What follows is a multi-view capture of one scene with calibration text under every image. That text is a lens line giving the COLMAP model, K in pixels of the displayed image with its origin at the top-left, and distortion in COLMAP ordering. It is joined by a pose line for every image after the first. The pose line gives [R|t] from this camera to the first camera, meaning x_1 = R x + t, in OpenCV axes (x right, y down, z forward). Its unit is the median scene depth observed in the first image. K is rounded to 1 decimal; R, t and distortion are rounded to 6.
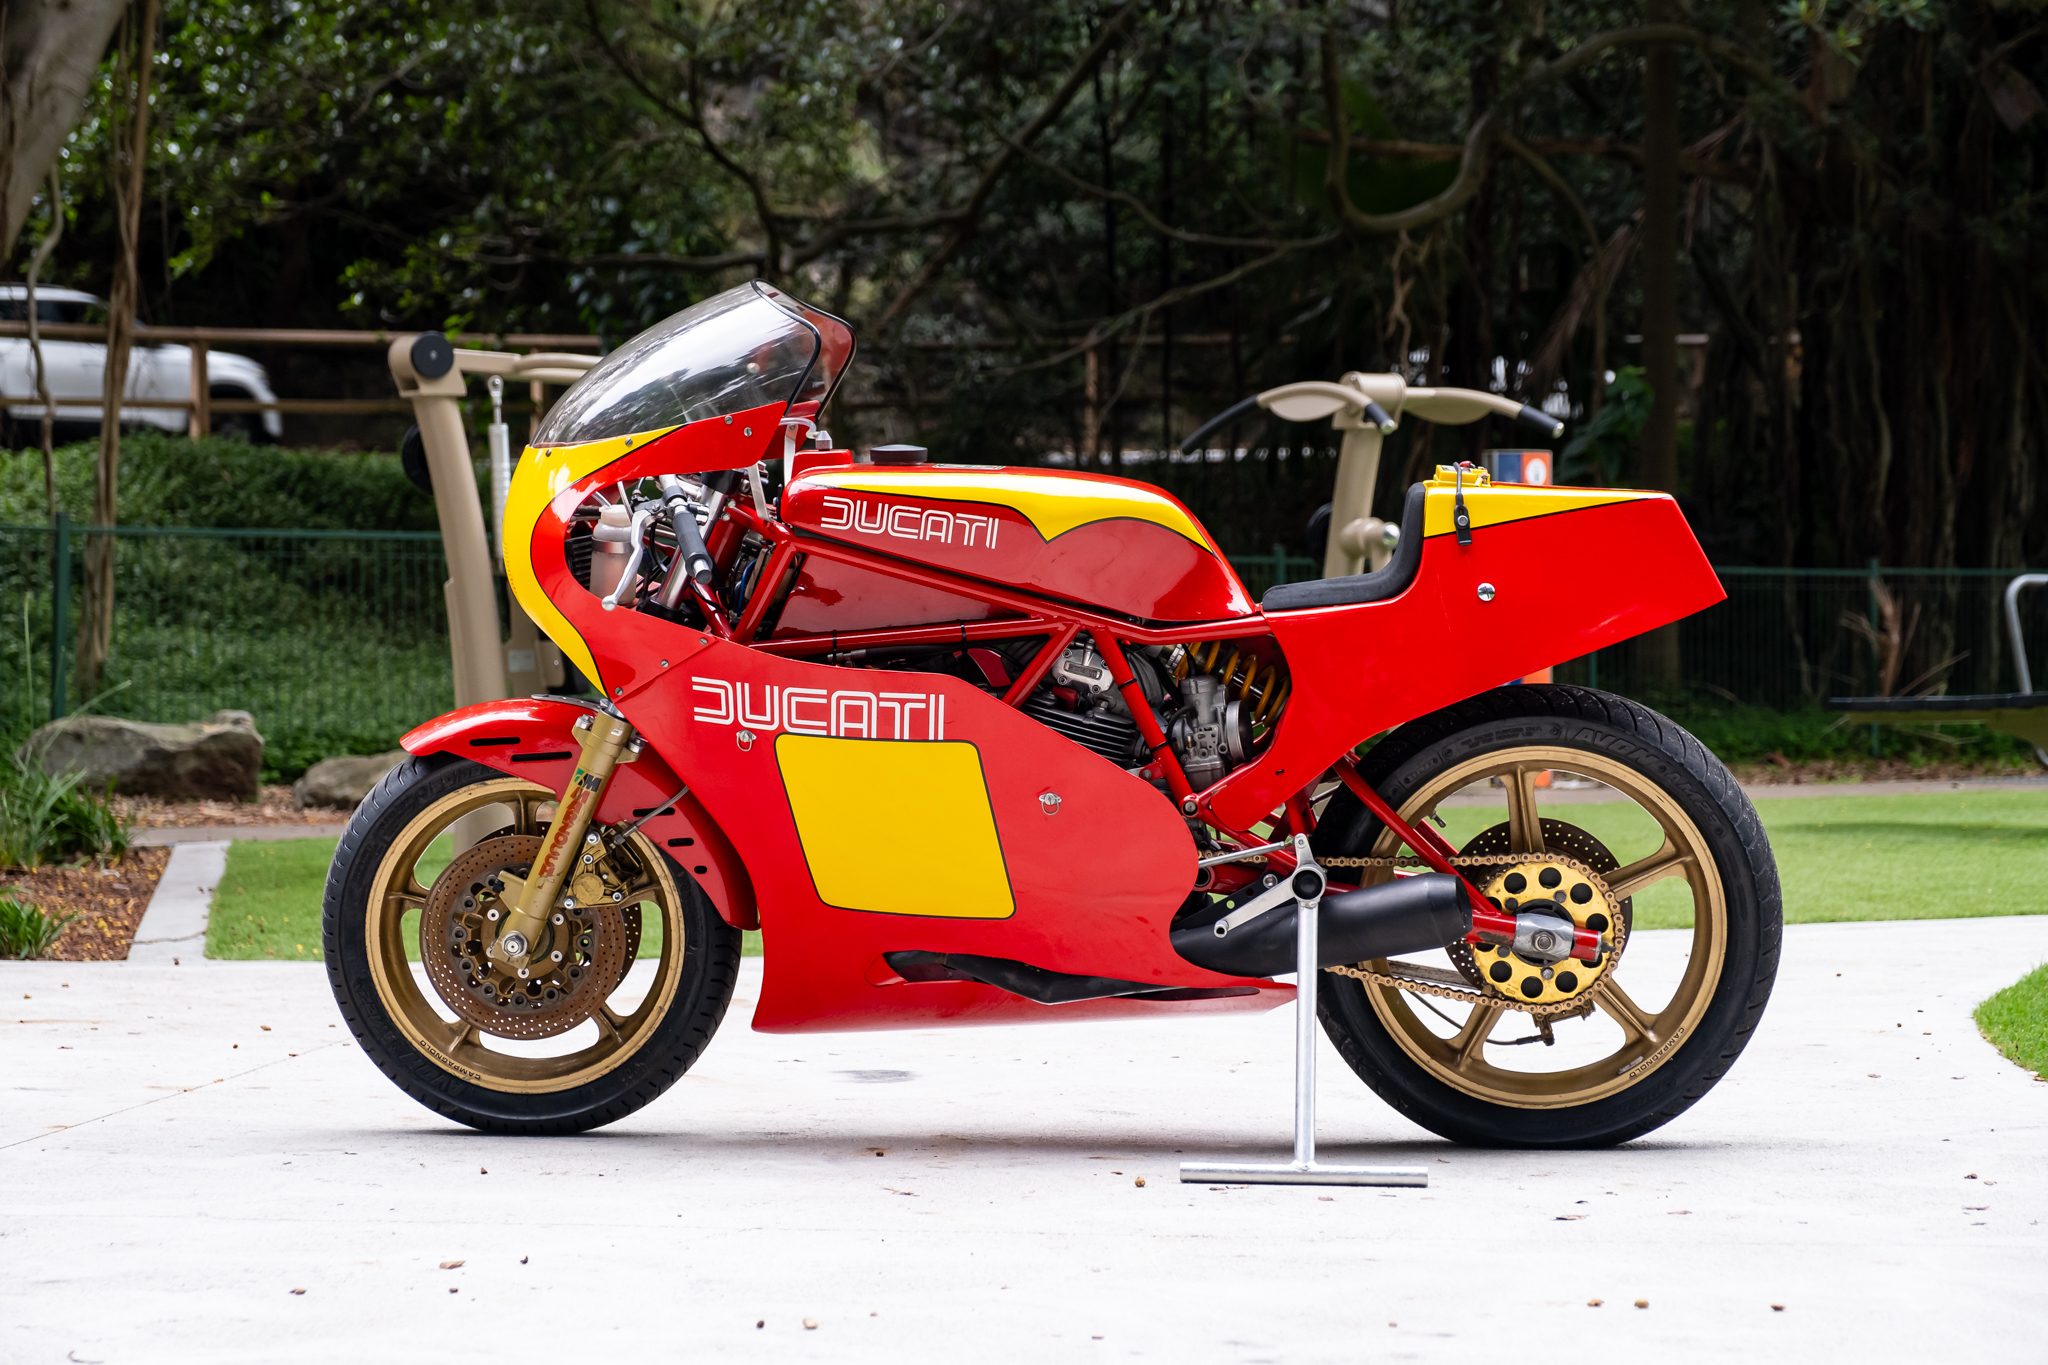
lens RADIAL K [[3811.5, 0, 1019.6], [0, 3811.5, 791.2], [0, 0, 1]] dist [0.301531, -2.145555]
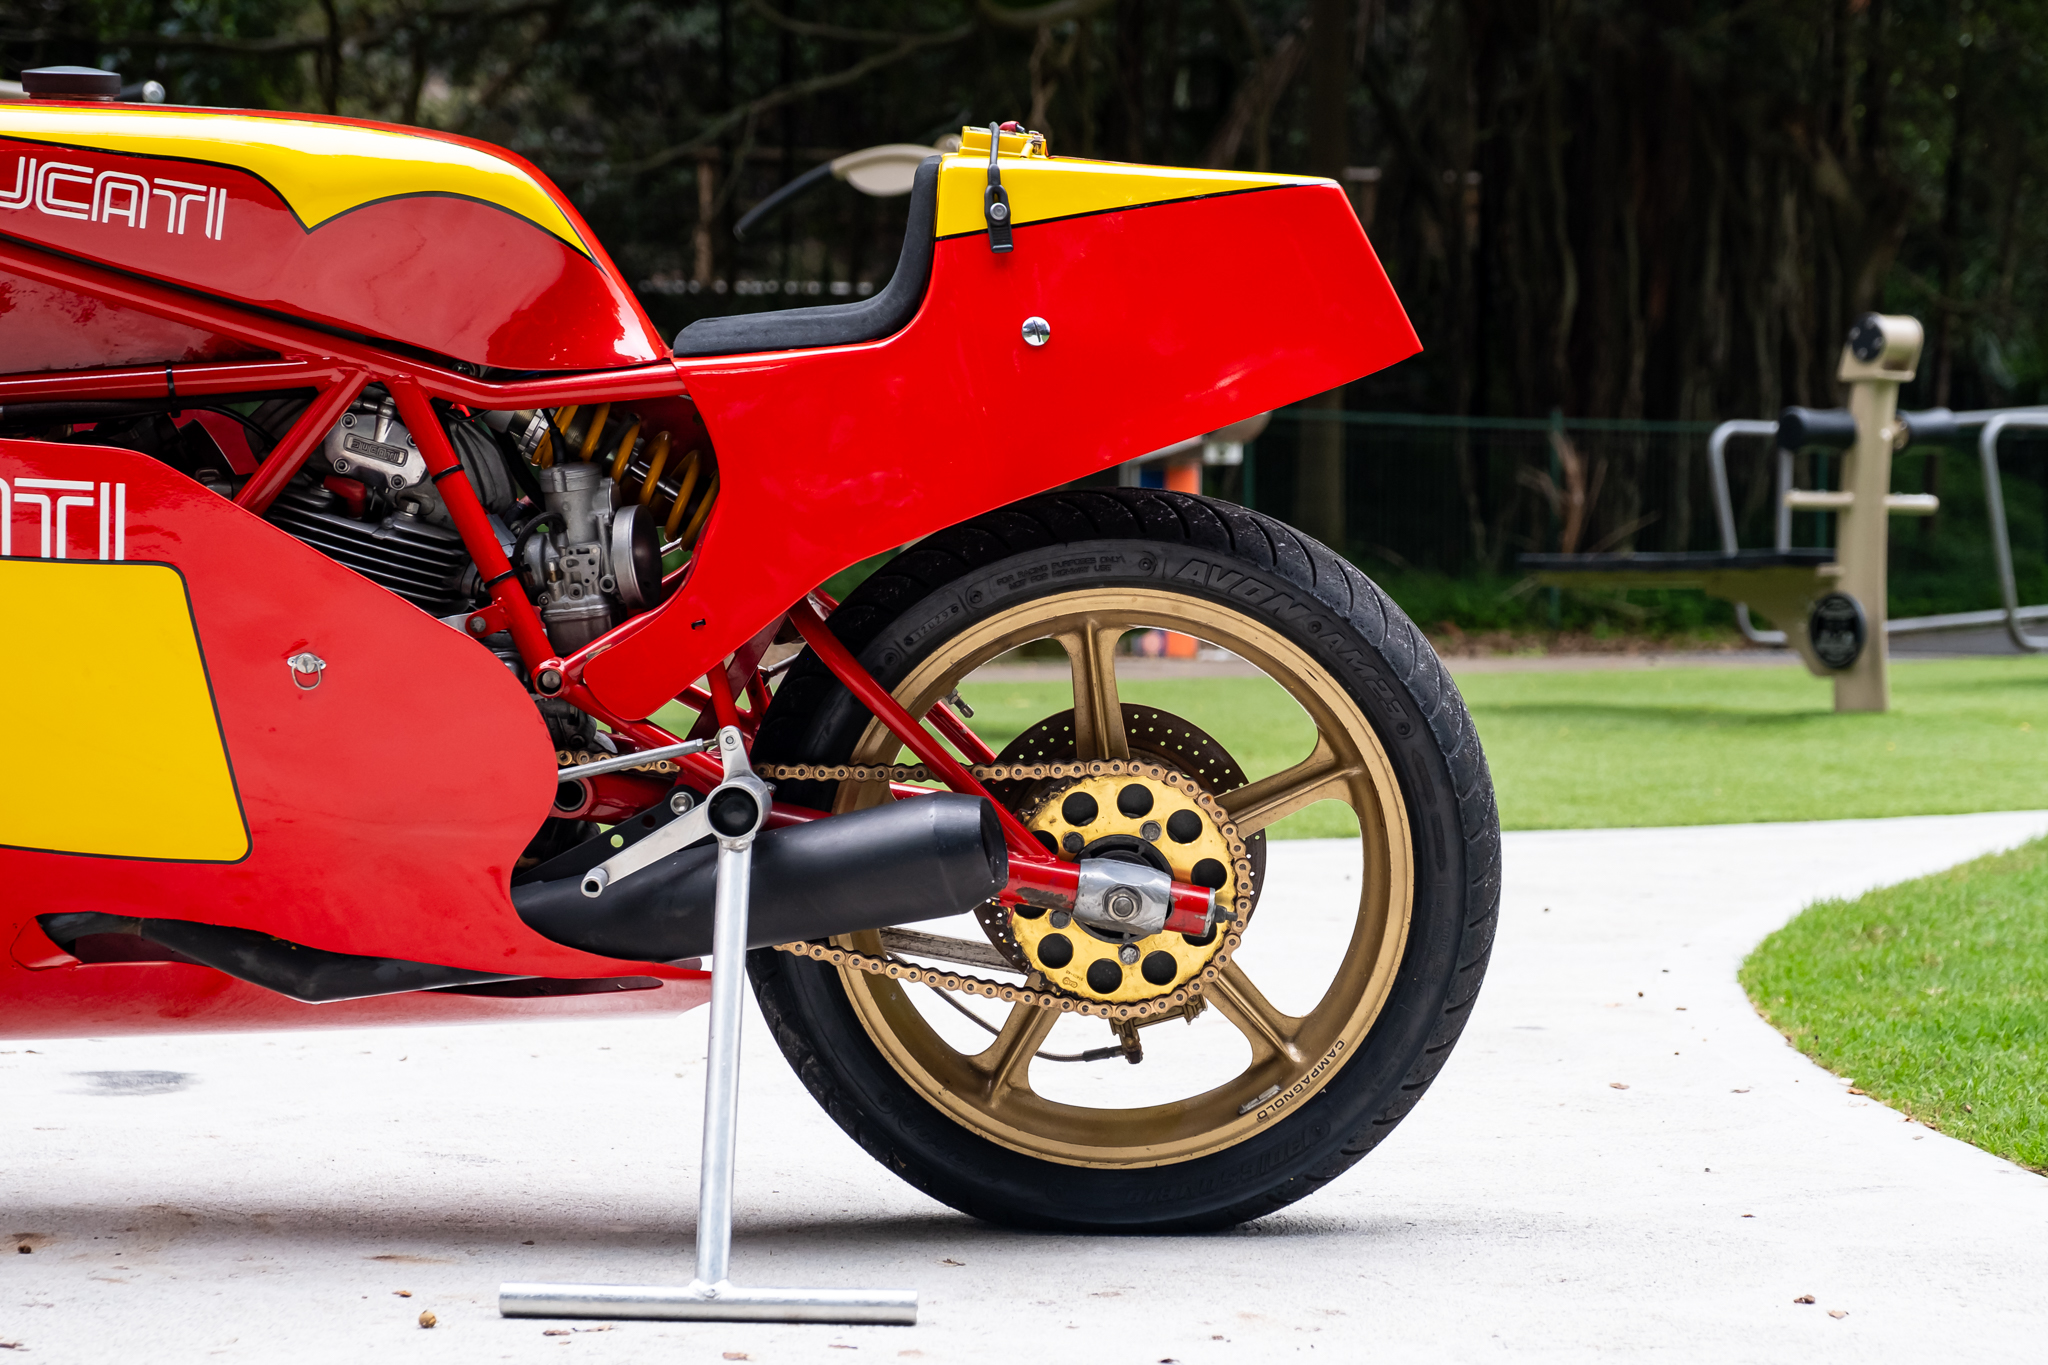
lens RADIAL K [[4259.1, 0, 1022.5], [0, 4259.1, 773.9], [0, 0, 1]] dist [0.337821, -2.166303]
pose [[0.995339, 0.009831, 0.095932, 0.053797], [-0.012448, 0.999565, 0.026721, 0.000099], [-0.095627, -0.027791, 0.995029, 0.314340]]
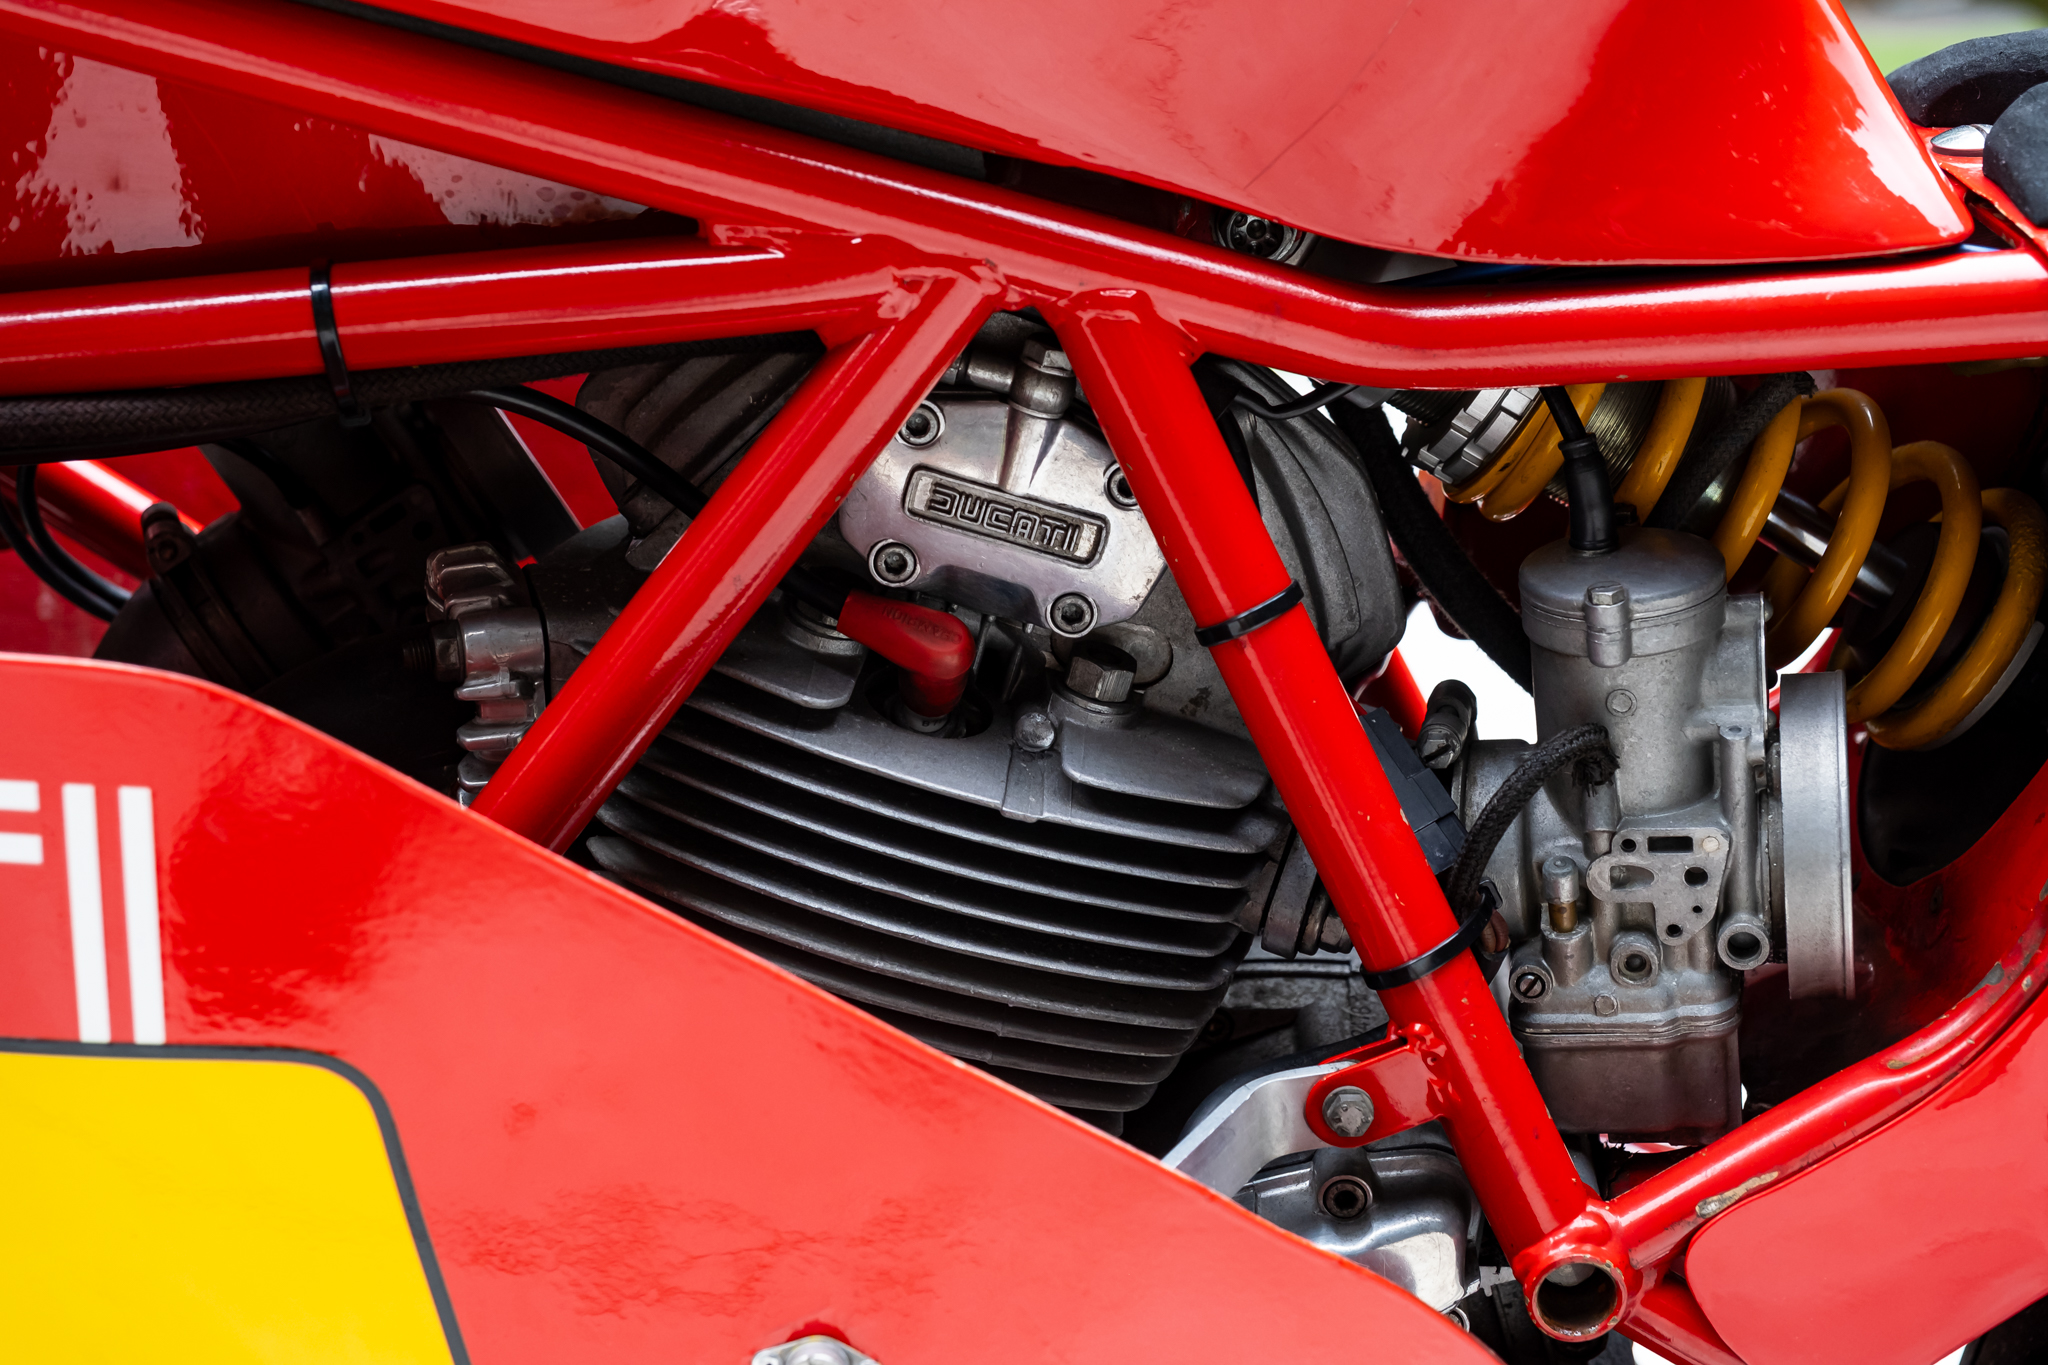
lens RADIAL K [[3392.6, 0, 1024.0], [0, 3392.6, 682.5], [0, 0, 1]] dist [0.221304, -0.013114]
pose [[0.998680, 0.002875, 0.051280, 0.009052], [-0.013809, 0.976695, 0.214186, -0.059281], [-0.049469, -0.214611, 0.975446, 0.837854]]
